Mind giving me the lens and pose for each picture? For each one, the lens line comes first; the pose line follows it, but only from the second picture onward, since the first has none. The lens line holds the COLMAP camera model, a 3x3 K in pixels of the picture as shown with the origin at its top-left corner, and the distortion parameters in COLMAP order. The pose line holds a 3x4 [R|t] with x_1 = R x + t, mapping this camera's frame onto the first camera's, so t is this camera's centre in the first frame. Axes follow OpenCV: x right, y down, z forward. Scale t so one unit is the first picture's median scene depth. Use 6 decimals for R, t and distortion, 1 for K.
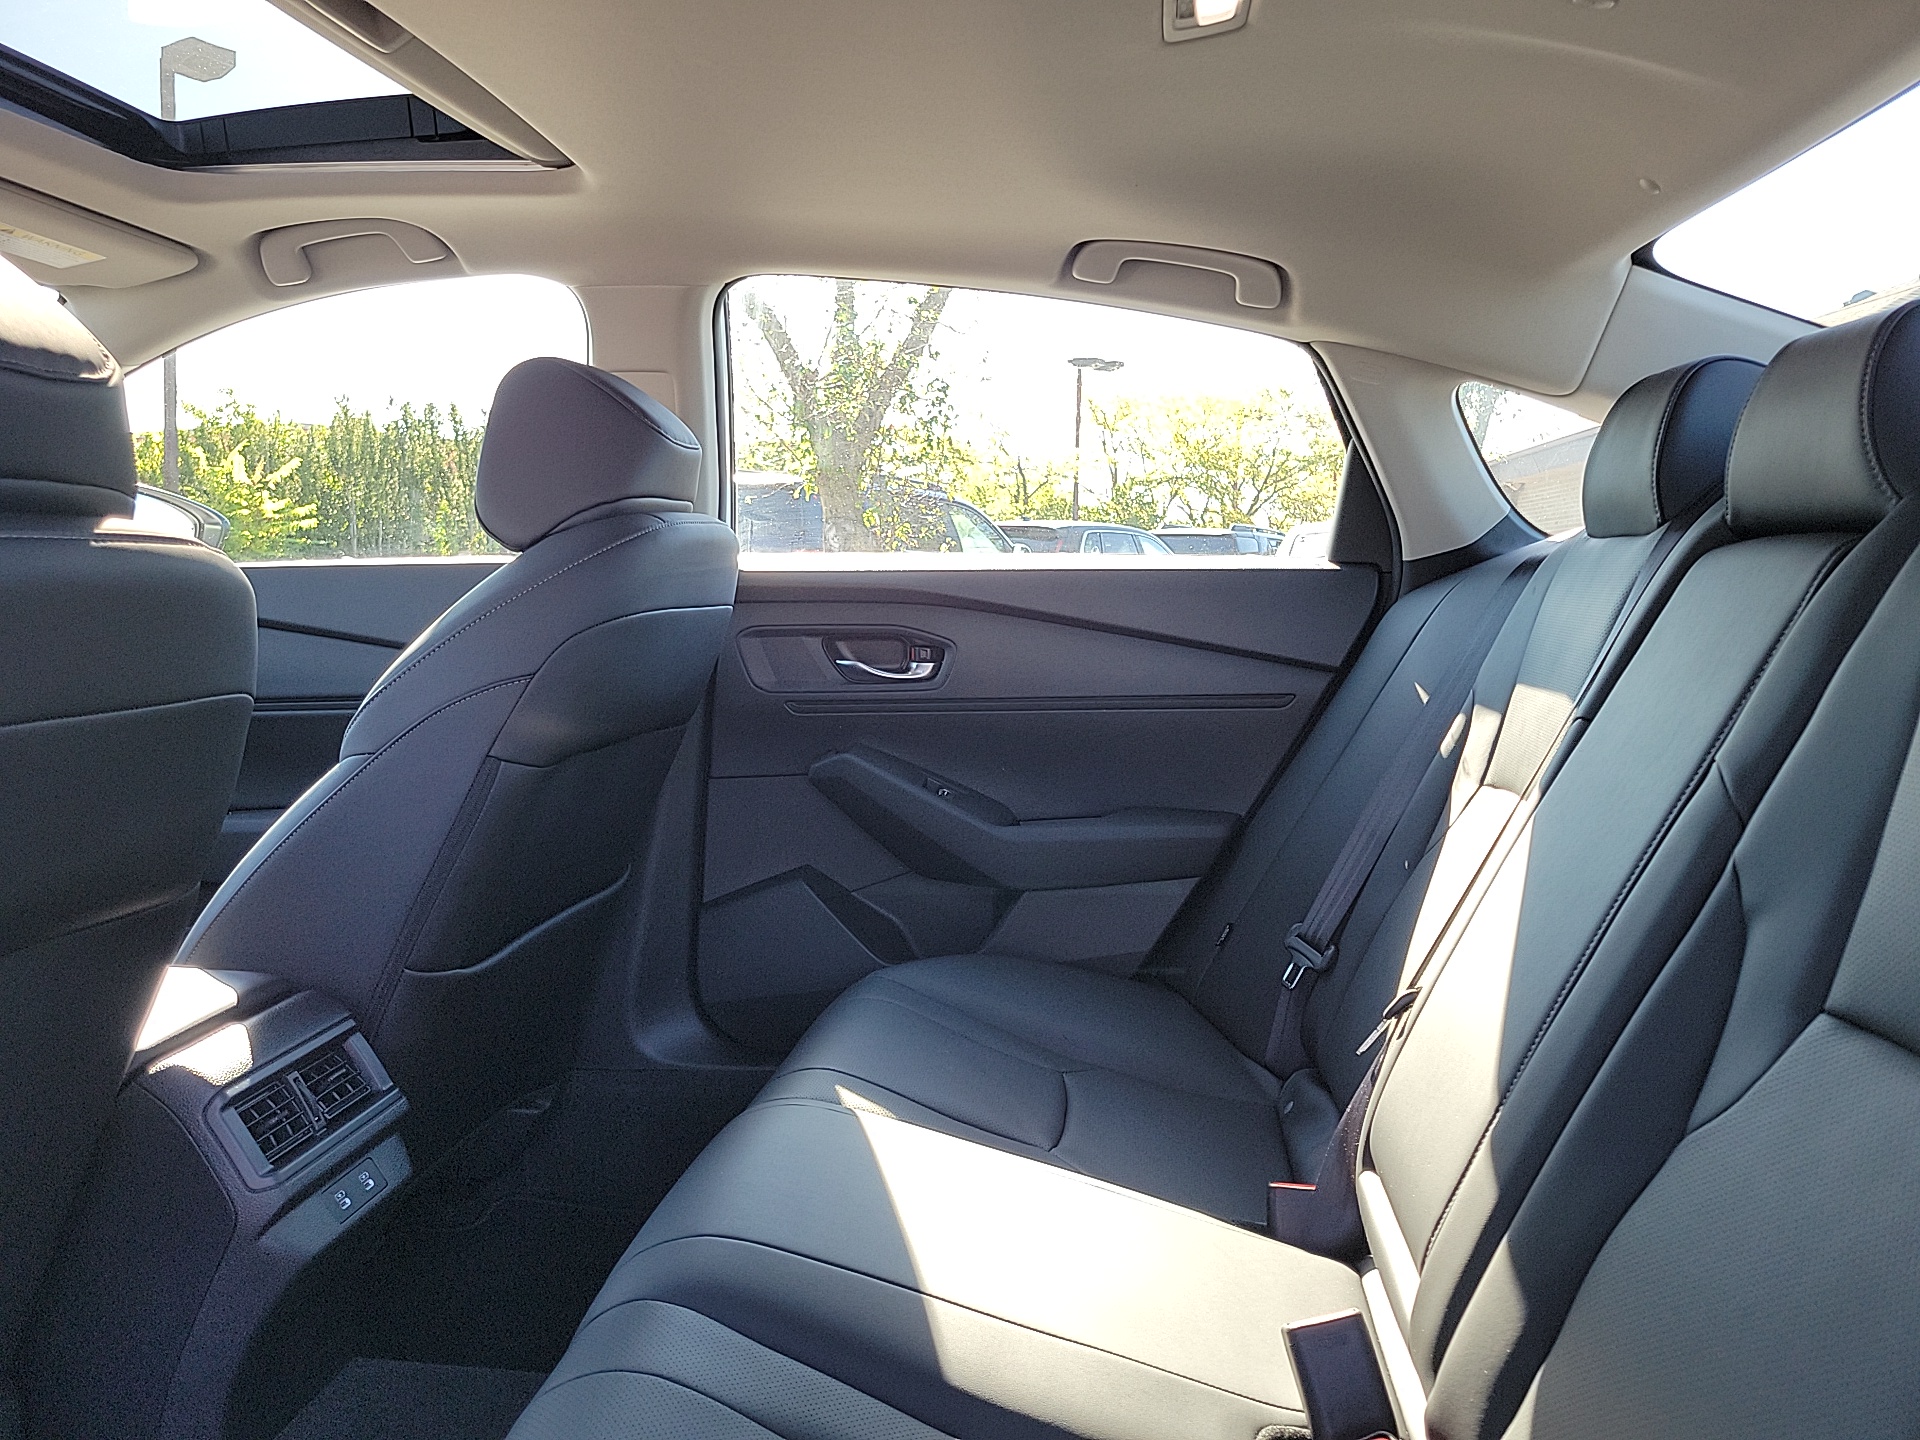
lens RADIAL K [[1478.5, 0, 968.7], [0, 1478.5, 710.1], [0, 0, 1]] dist [0.034618, -0.026172]
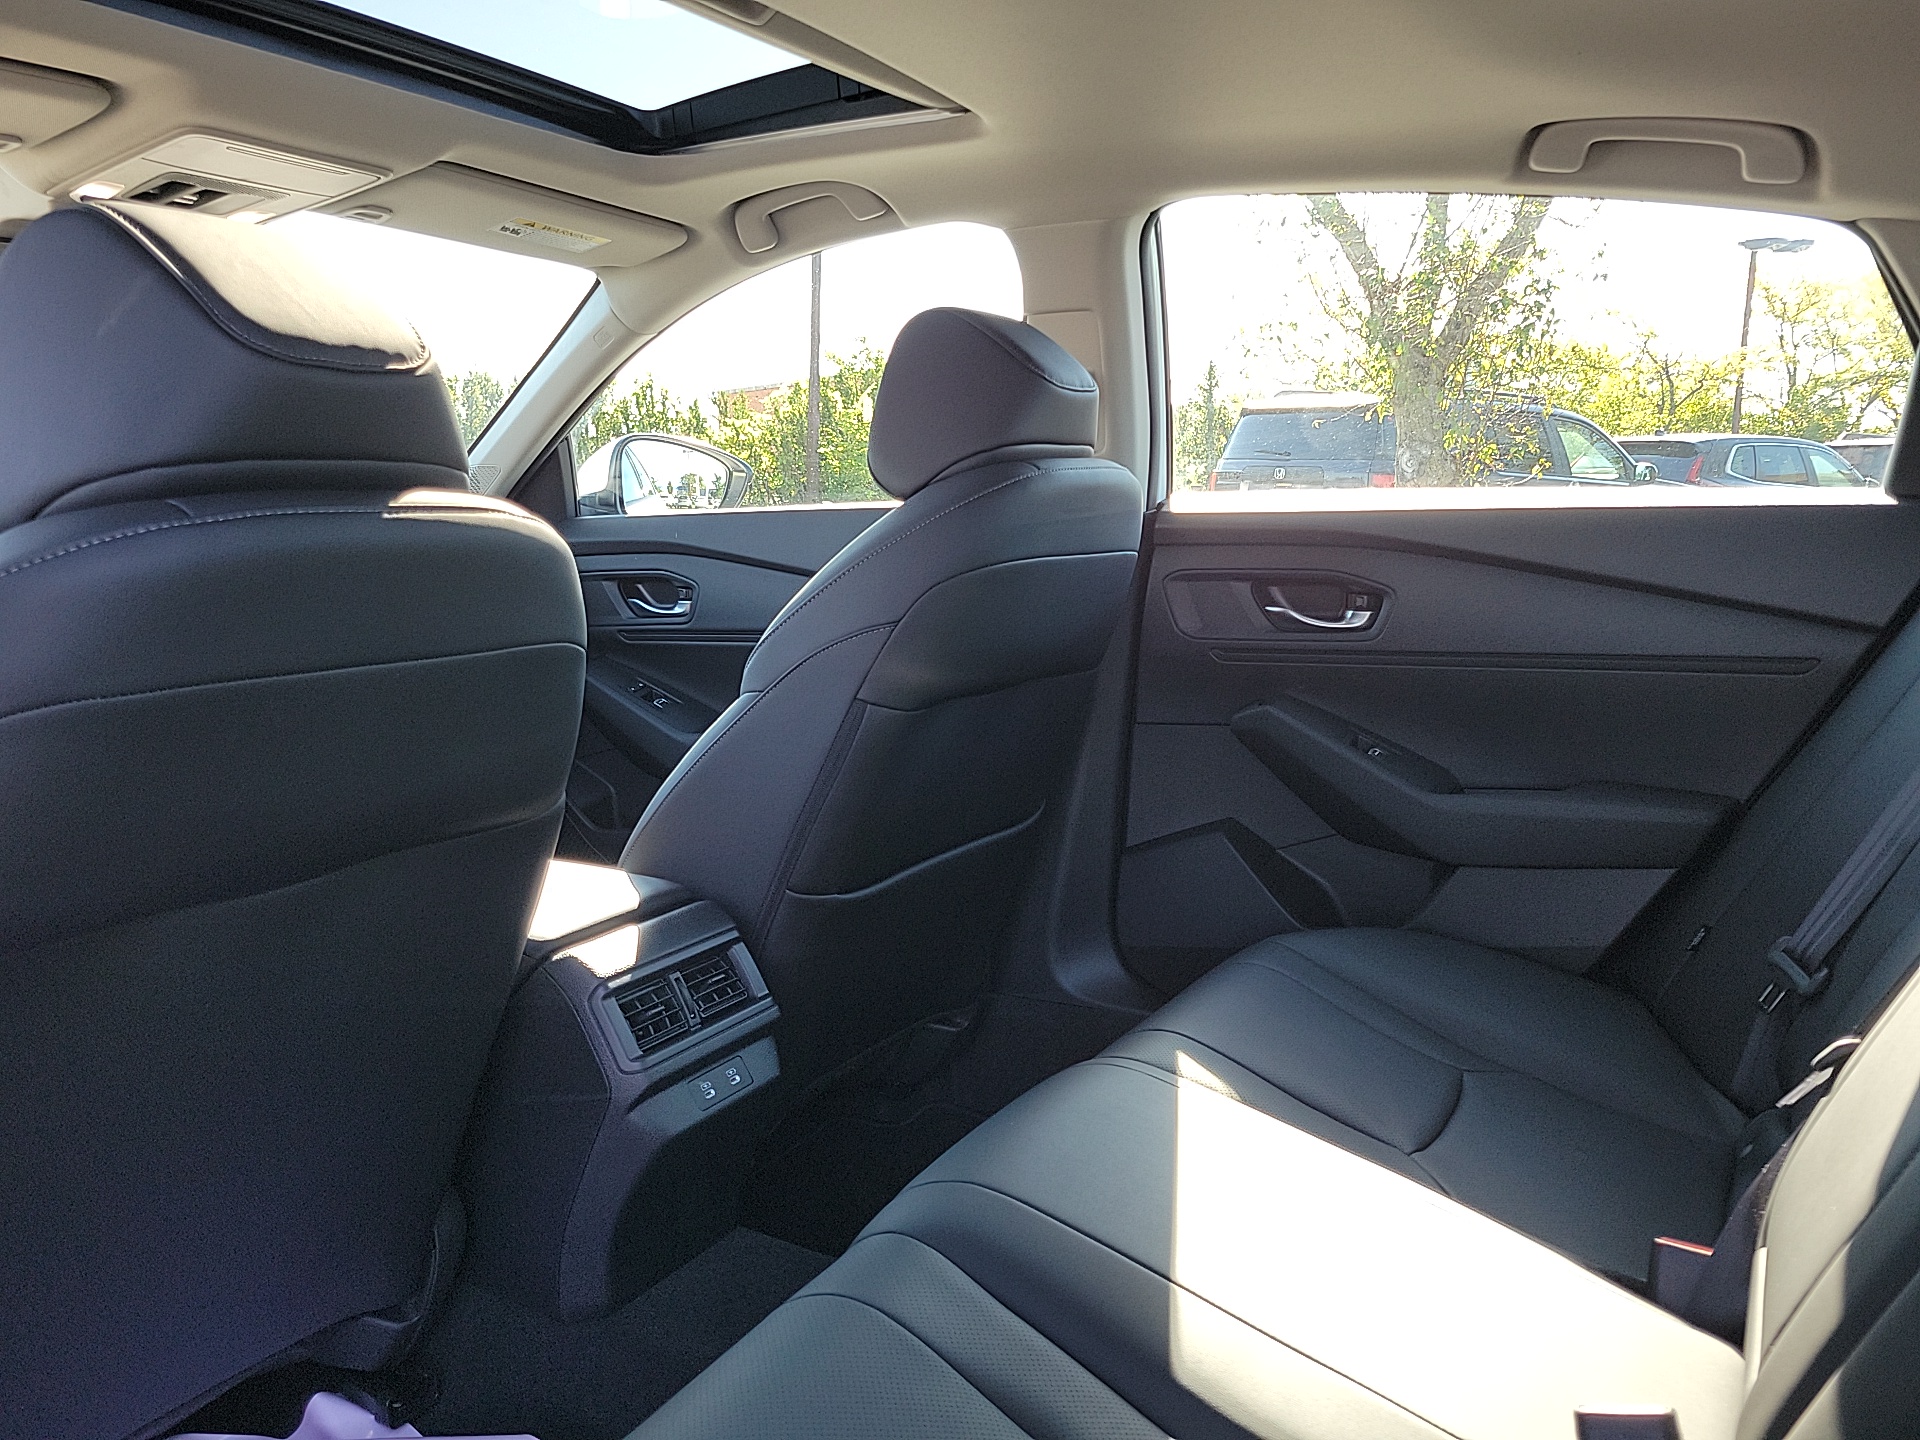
lens RADIAL K [[1478.5, 0, 969.4], [0, 1478.5, 735.6], [0, 0, 1]] dist [0.034618, -0.026172]
pose [[0.911785, 0.055714, -0.406871, 0.145497], [-0.027601, 0.996828, 0.074645, -0.018860], [0.409739, -0.056830, 0.910431, 0.059316]]
